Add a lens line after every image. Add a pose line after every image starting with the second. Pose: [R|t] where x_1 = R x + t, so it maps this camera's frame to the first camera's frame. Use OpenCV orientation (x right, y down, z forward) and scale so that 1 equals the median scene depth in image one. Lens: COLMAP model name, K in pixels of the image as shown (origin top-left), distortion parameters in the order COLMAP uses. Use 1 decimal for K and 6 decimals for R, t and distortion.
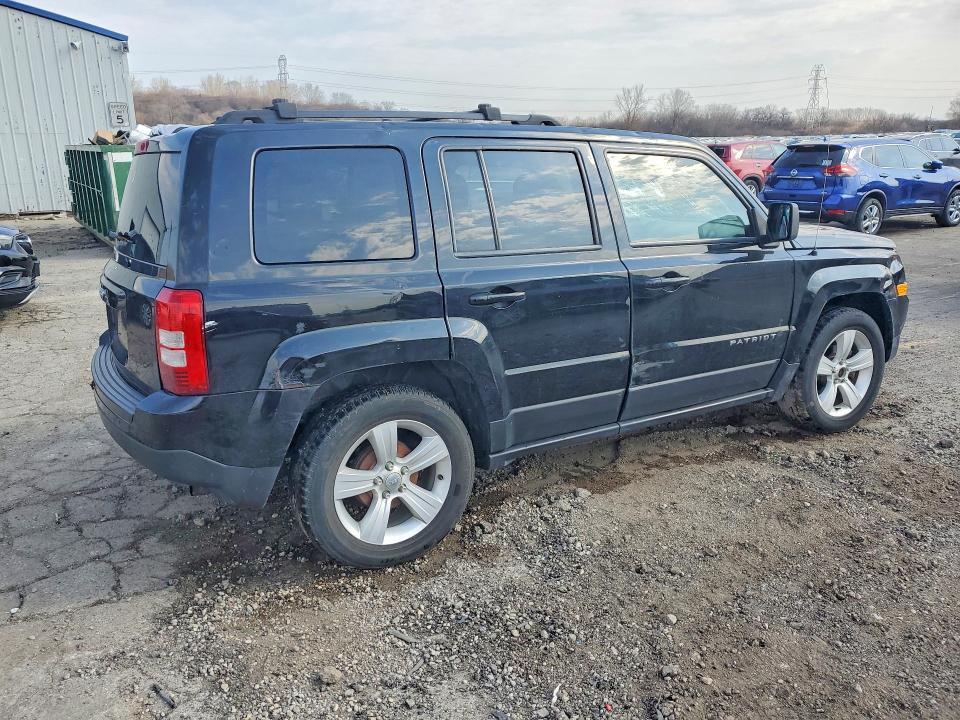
lens RADIAL K [[688.8, 0, 480.0], [0, 688.8, 360.0], [0, 0, 1]] dist [-0.000799, -0.001472]
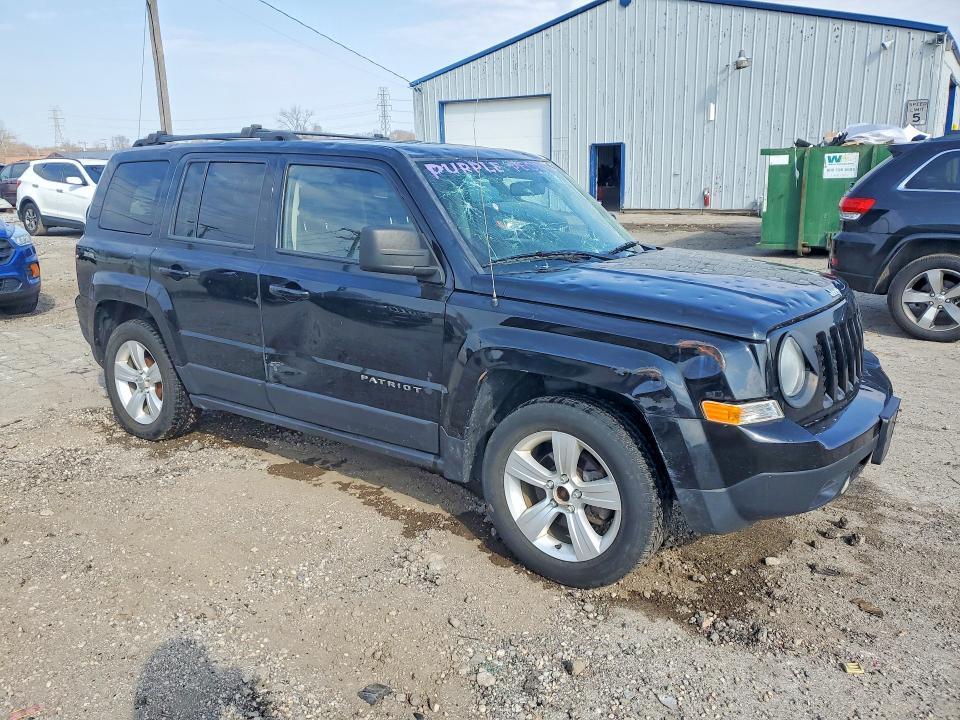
lens RADIAL K [[741.0, 0, 480.0], [0, 741.0, 360.0], [0, 0, 1]] dist [0.000140, -0.000978]
pose [[0.427899, 0.224693, -0.875452, 0.699988], [-0.243709, 0.961413, 0.127637, -0.114369], [0.870350, 0.158740, 0.466147, 0.372759]]
